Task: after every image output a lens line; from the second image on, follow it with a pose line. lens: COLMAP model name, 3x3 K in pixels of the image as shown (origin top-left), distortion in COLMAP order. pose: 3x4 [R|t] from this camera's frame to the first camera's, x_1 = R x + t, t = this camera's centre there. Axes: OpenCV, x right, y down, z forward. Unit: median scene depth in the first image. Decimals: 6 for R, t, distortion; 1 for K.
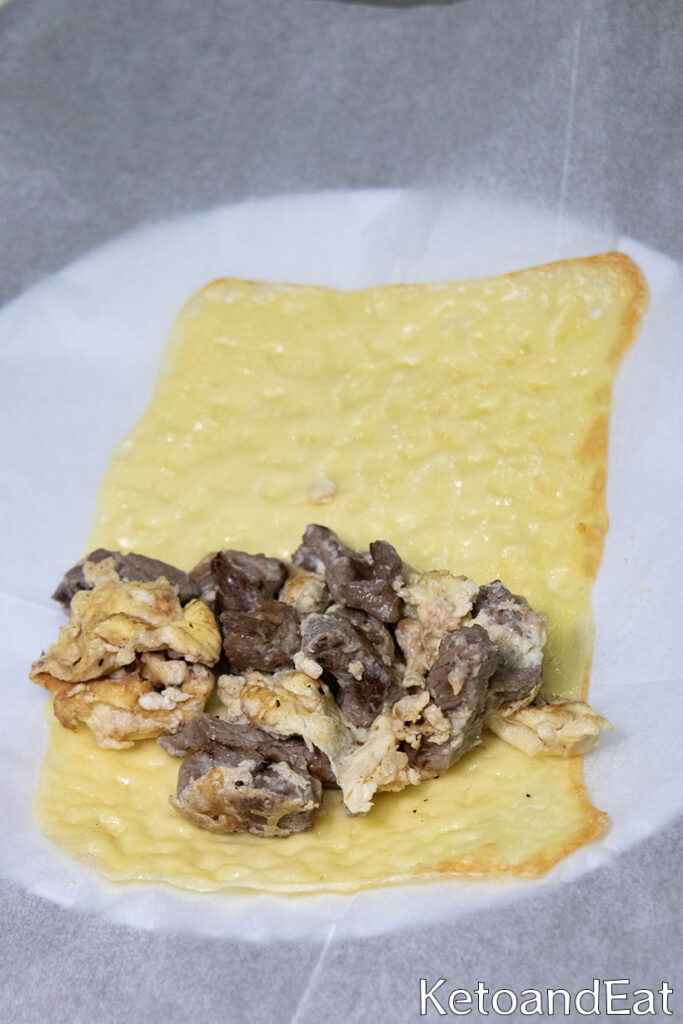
lens RADIAL K [[1942.9, 0, 340.6], [0, 1942.9, 511.7], [0, 0, 1]] dist [0.157817, 0.000000]
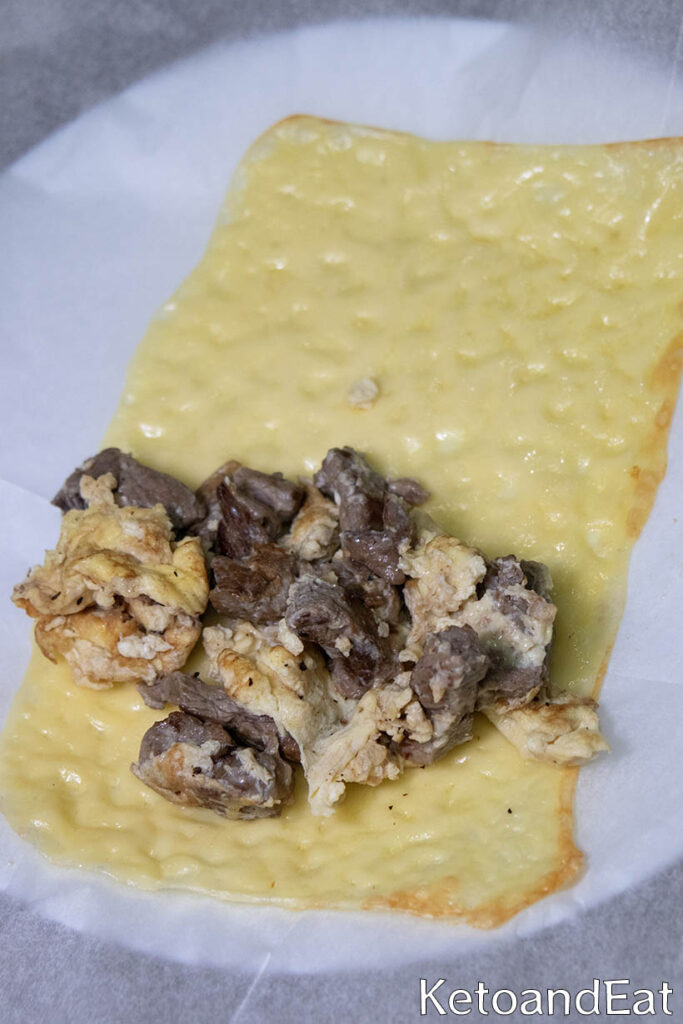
lens RADIAL K [[2006.6, 0, 343.3], [0, 2006.6, 513.2], [0, 0, 1]] dist [0.154881, 0.000000]
pose [[0.992776, 0.085693, -0.083978, 0.078063], [-0.071854, 0.985166, 0.155837, -0.121471], [0.096087, -0.148677, 0.984207, 0.075945]]
